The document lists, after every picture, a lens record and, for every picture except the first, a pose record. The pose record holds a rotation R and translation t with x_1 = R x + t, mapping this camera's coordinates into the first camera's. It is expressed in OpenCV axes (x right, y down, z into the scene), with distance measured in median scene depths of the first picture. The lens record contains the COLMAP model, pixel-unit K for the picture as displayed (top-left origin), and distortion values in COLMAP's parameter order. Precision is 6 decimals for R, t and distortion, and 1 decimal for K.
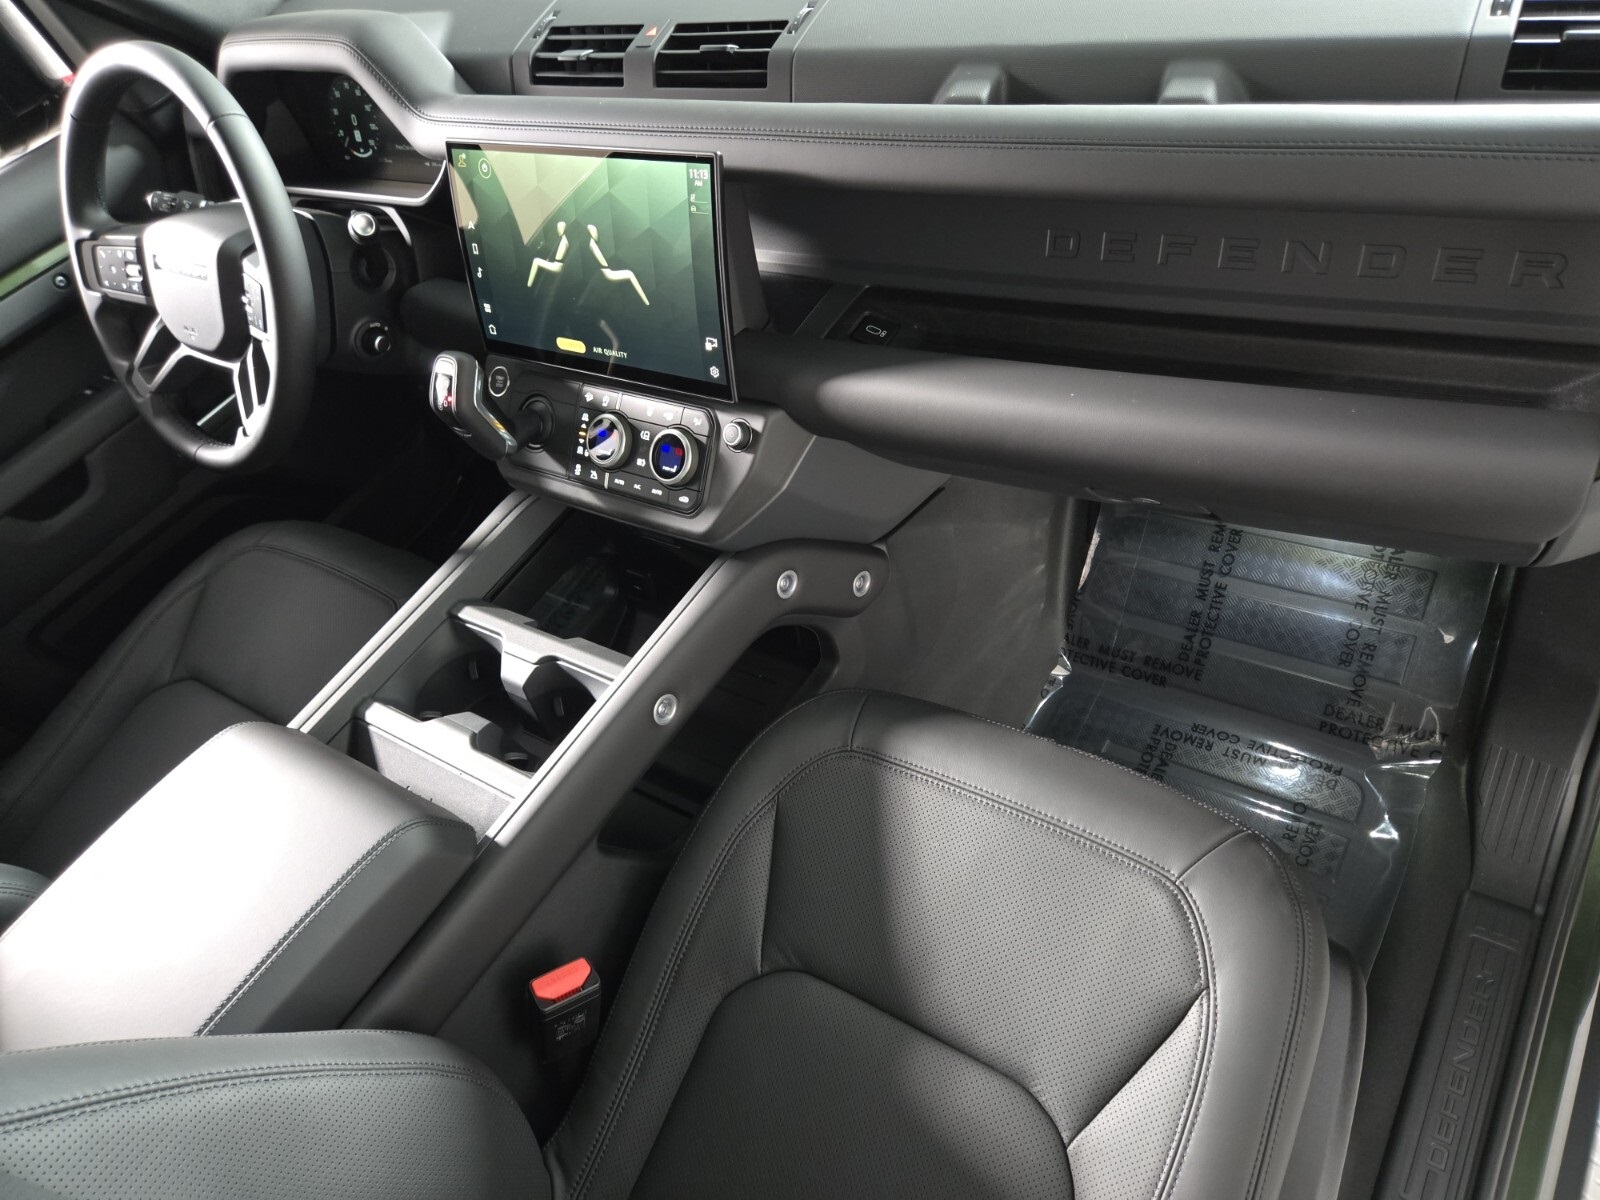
lens RADIAL K [[1108.7, 0, 785.9], [0, 1108.7, 607.7], [0, 0, 1]] dist [-0.010534, 0.000992]
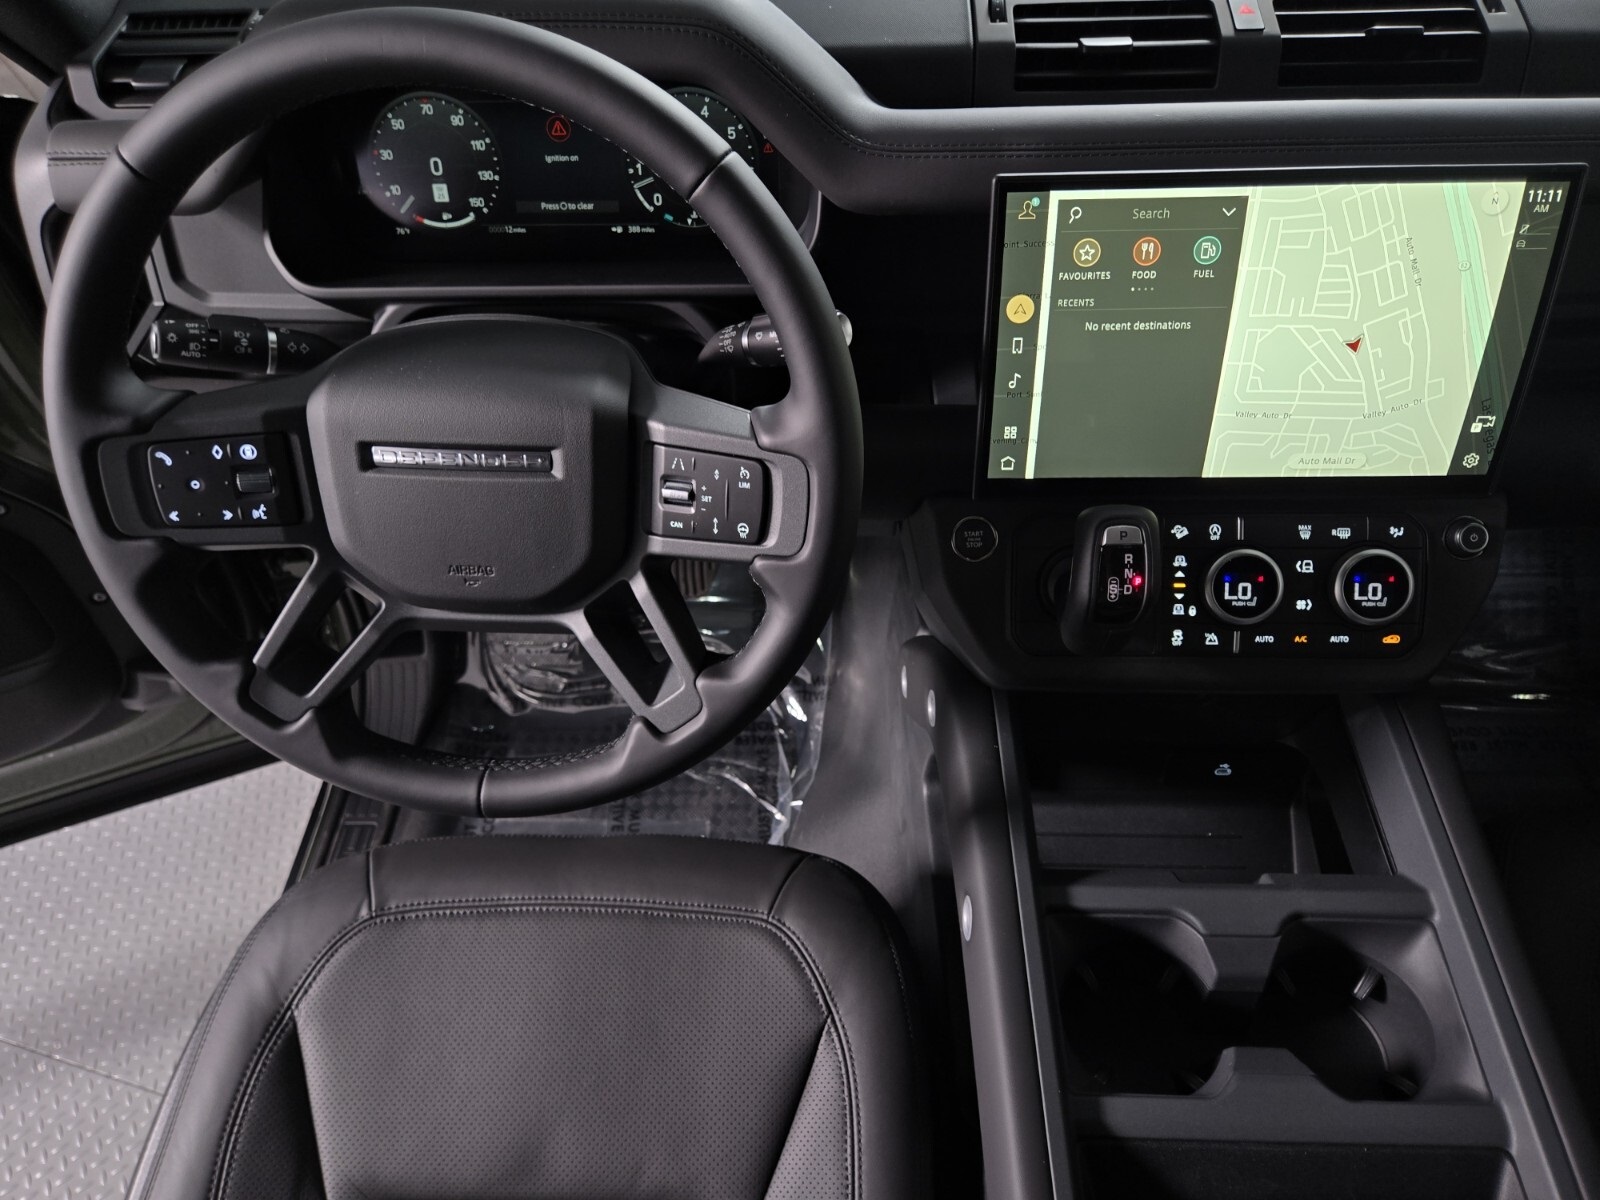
lens RADIAL K [[1223.3, 0, 816.5], [0, 1223.3, 598.9], [0, 0, 1]] dist [0.035454, -0.056195]
pose [[0.833438, -0.232918, 0.501130, -0.753735], [0.263074, 0.964715, 0.010863, -0.216769], [-0.485977, 0.122780, 0.865304, 0.454477]]
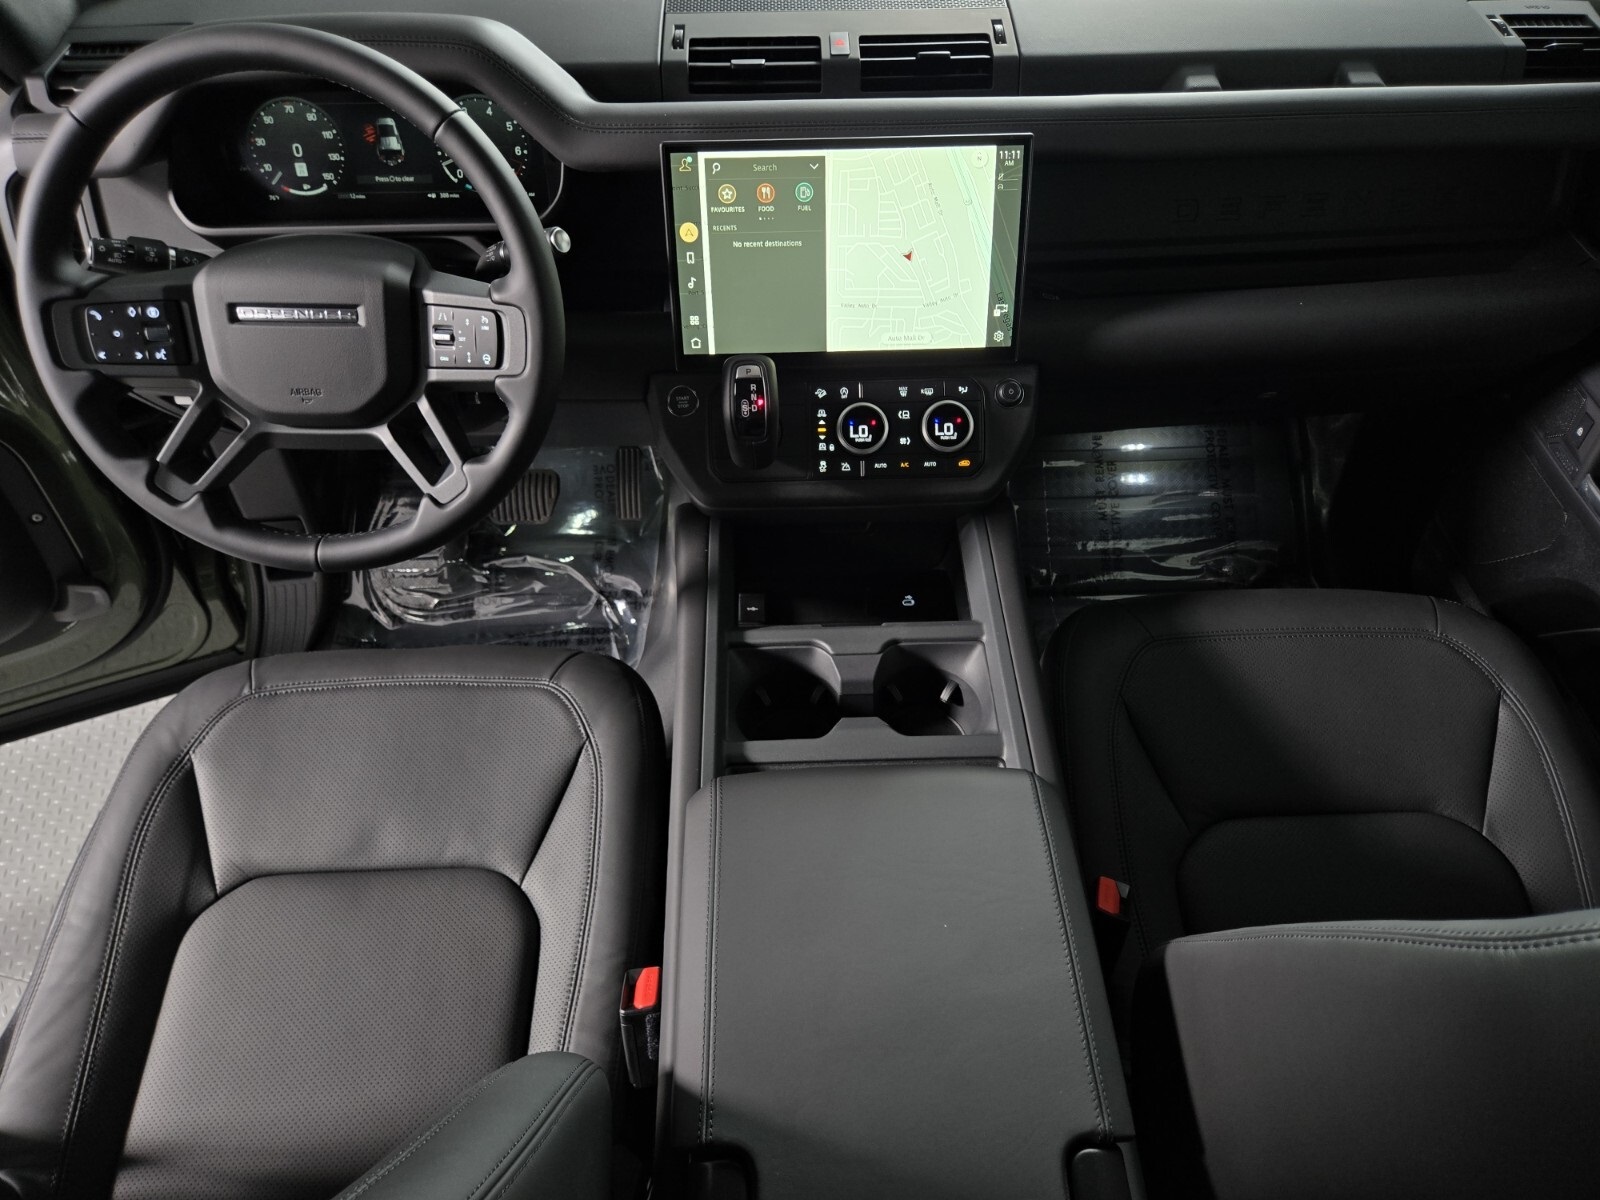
lens RADIAL K [[1223.3, 0, 865.1], [0, 1223.3, 611.8], [0, 0, 1]] dist [0.035454, -0.056195]
pose [[0.785802, -0.226295, 0.575592, -0.828130], [0.288501, 0.957320, -0.017492, 0.030709], [-0.547068, 0.179804, 0.817550, 0.104105]]
